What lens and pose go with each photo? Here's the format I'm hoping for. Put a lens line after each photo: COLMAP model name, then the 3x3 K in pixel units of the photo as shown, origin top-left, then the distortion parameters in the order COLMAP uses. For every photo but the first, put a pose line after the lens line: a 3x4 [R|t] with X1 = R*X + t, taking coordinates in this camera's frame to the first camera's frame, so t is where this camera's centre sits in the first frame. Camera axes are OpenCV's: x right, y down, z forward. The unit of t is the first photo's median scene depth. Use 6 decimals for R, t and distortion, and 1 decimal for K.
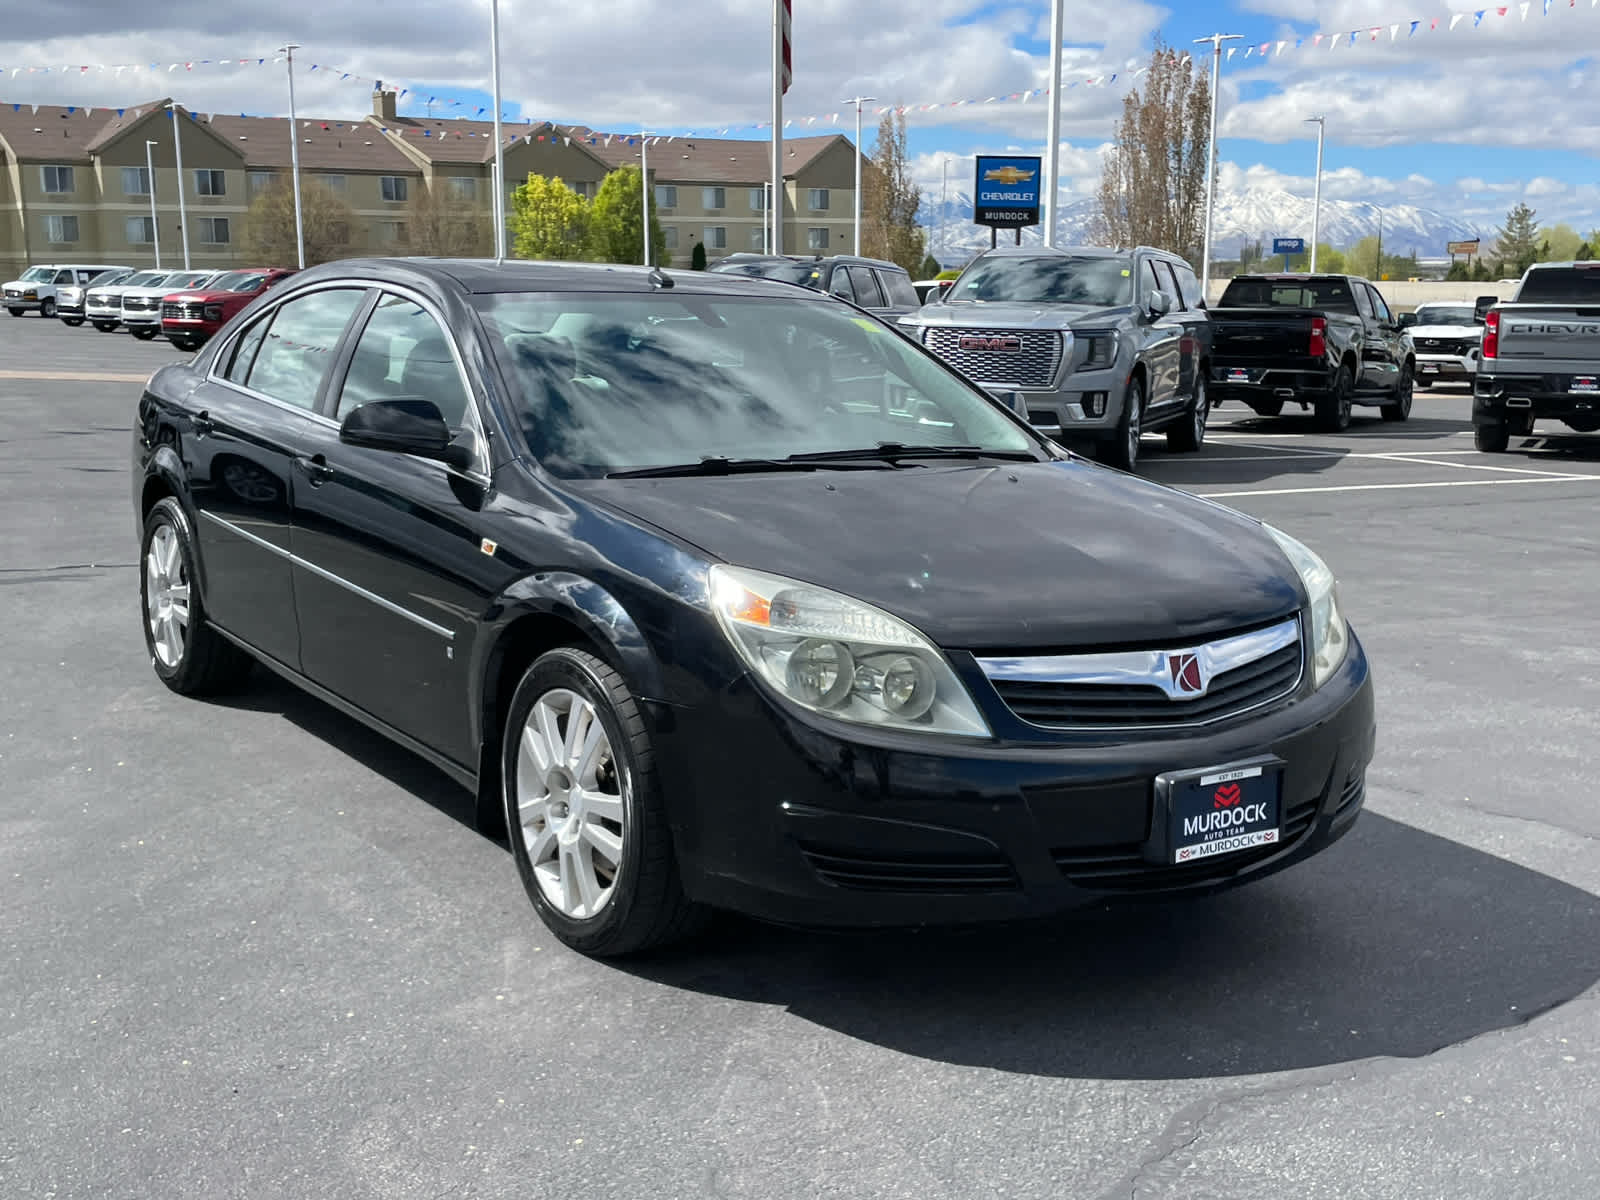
lens RADIAL K [[1784.6, 0, 807.8], [0, 1784.6, 610.6], [0, 0, 1]] dist [0.056237, 0.000000]
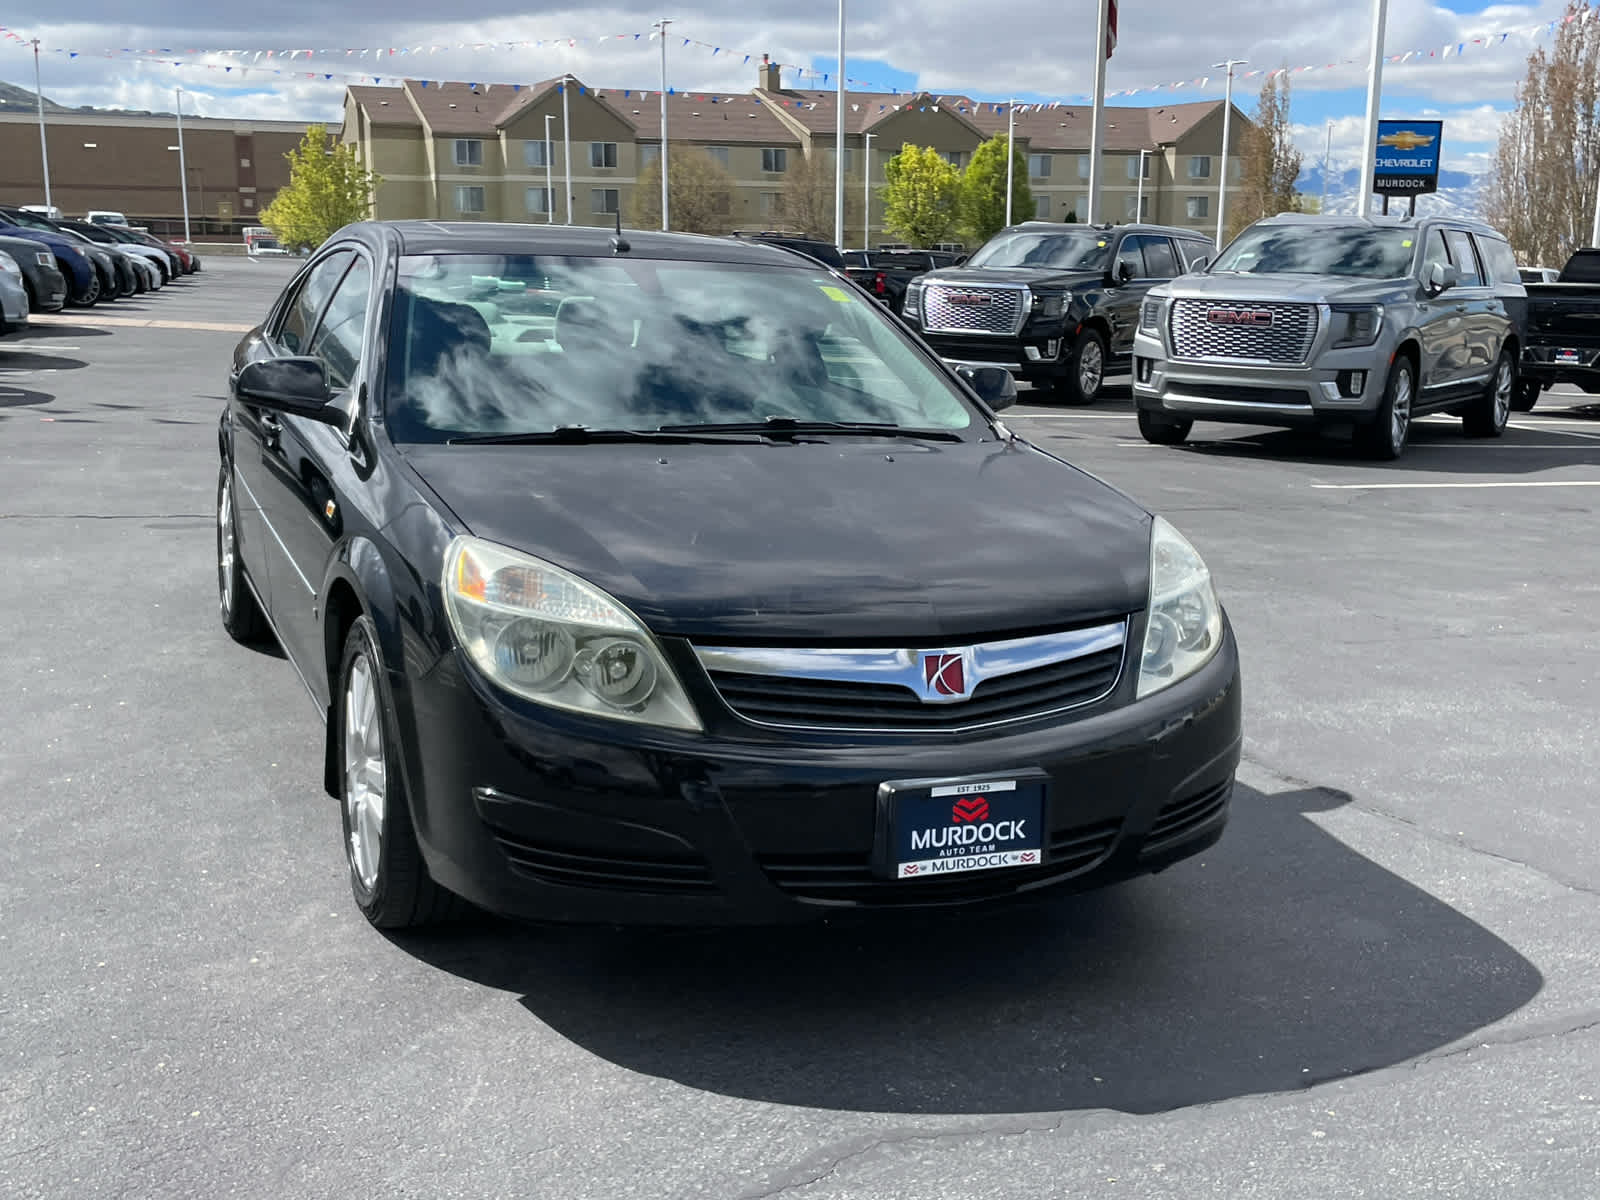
lens RADIAL K [[1784.6, 0, 808.9], [0, 1784.6, 597.0], [0, 0, 1]] dist [0.056237, 0.000000]
pose [[0.978514, 0.047895, -0.200540, 0.225847], [-0.046085, 0.998844, 0.013685, -0.009784], [0.200964, -0.004149, 0.979590, 0.058466]]
